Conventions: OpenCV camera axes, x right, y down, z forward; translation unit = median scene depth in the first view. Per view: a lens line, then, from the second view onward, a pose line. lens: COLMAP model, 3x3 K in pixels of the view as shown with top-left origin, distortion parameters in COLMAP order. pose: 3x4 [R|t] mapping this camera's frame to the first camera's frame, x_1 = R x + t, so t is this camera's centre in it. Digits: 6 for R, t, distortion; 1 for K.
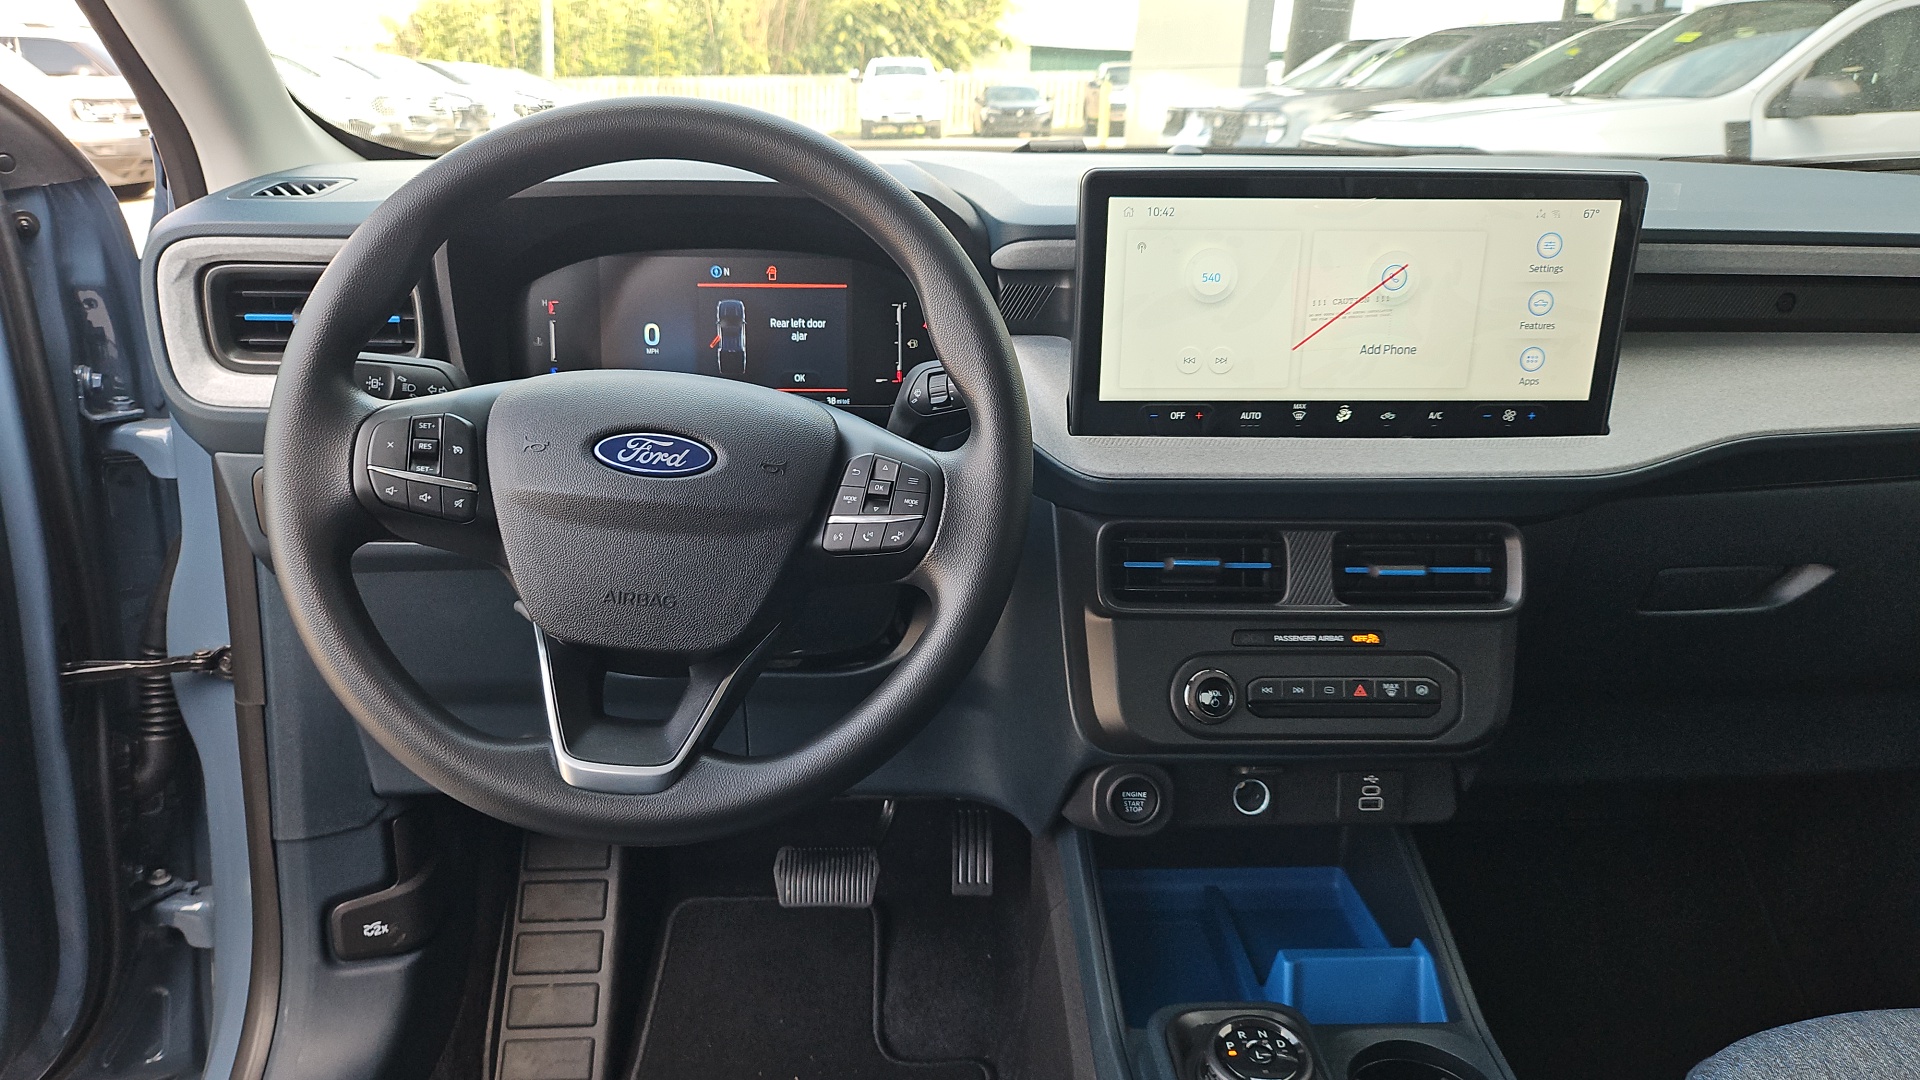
lens RADIAL K [[1360.1, 0, 972.0], [0, 1360.1, 519.3], [0, 0, 1]] dist [0.060891, -0.058789]
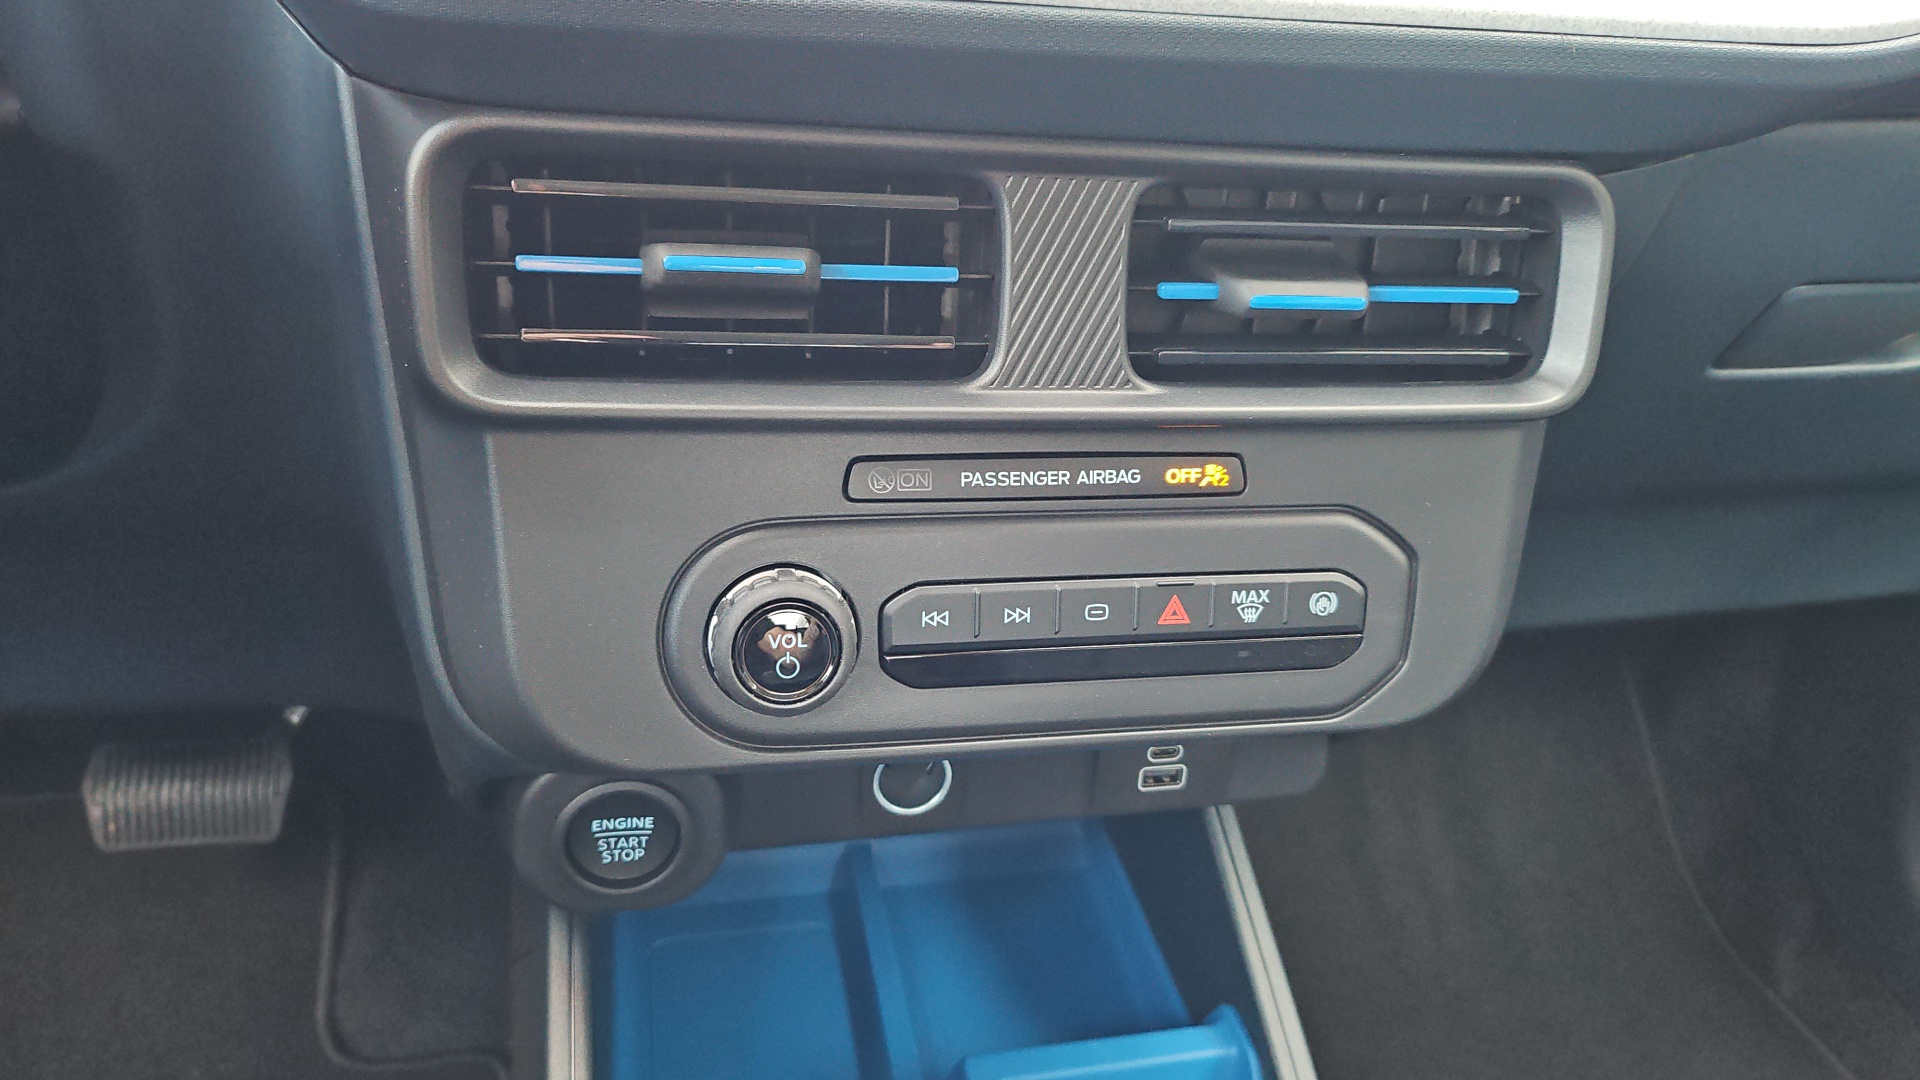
lens RADIAL K [[1360.1, 0, 989.1], [0, 1360.1, 559.7], [0, 0, 1]] dist [0.060891, -0.058789]
pose [[0.982179, -0.016113, 0.187256, 0.160572], [-0.036553, 0.960917, 0.274414, 0.008069], [-0.184359, -0.276368, 0.943203, 0.650206]]
